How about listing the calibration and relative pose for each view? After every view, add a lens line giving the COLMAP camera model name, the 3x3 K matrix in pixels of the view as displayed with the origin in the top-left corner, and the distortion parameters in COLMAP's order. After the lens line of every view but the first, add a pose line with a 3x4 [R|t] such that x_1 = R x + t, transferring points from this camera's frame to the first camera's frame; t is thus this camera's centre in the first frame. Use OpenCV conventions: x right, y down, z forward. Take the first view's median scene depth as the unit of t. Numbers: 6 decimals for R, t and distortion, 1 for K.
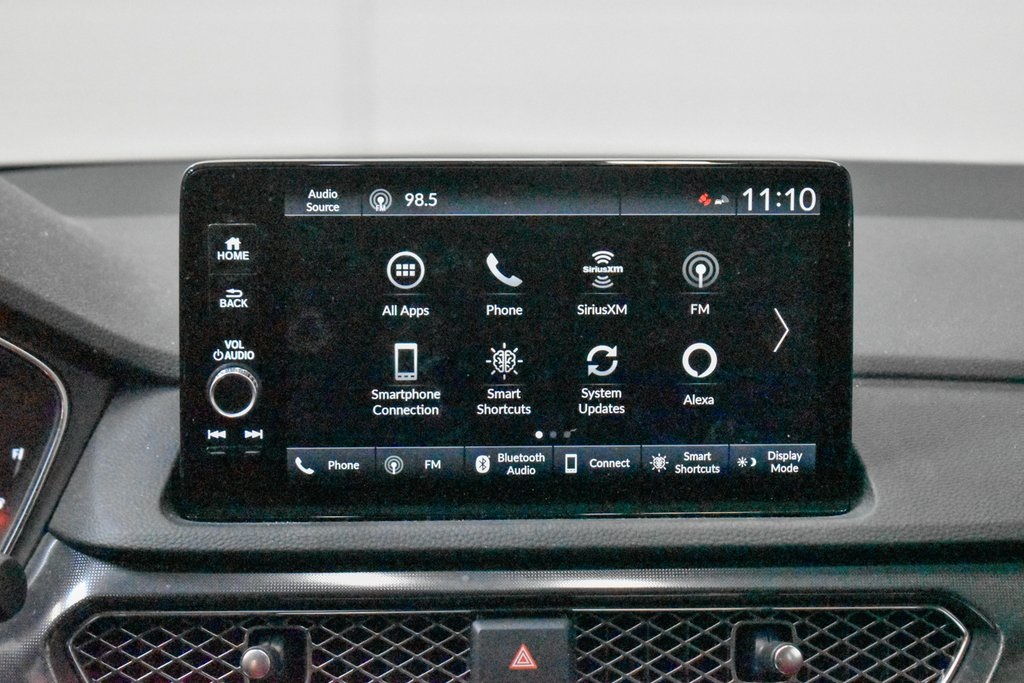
lens RADIAL K [[2465.2, 0, 521.8], [0, 2465.2, 341.4], [0, 0, 1]] dist [0.037243, 0.000000]
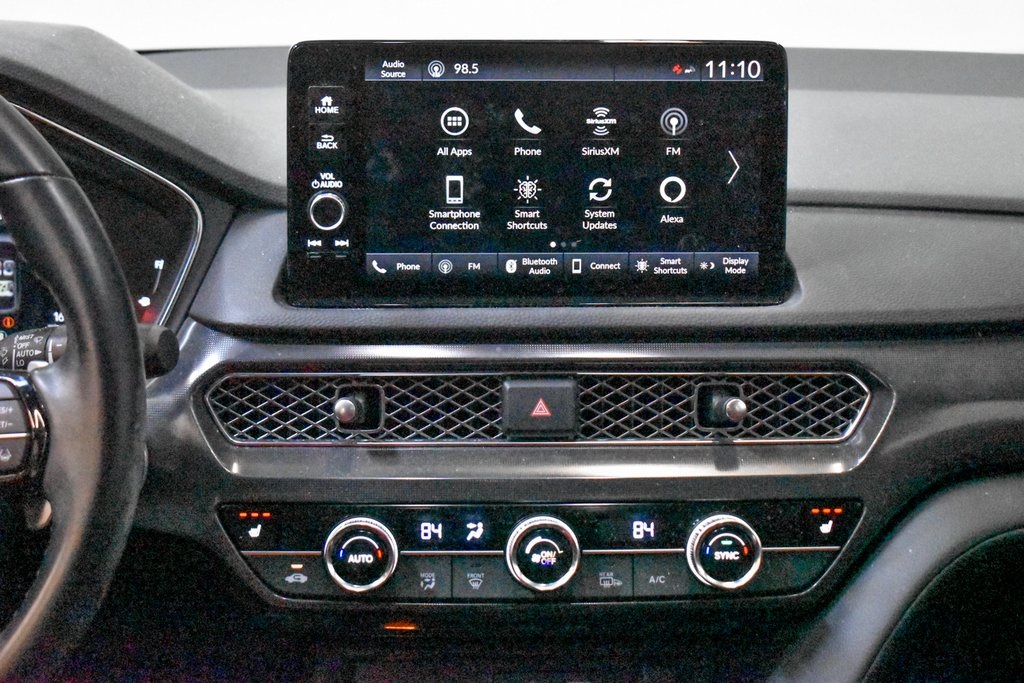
lens RADIAL K [[2095.9, 0, 509.2], [0, 2095.9, 336.8], [0, 0, 1]] dist [0.016743, 0.000000]
pose [[0.999966, 0.003505, -0.007439, -0.008320], [-0.003116, 0.998658, 0.051695, 0.029165], [0.007610, -0.051670, 0.998635, -0.147558]]
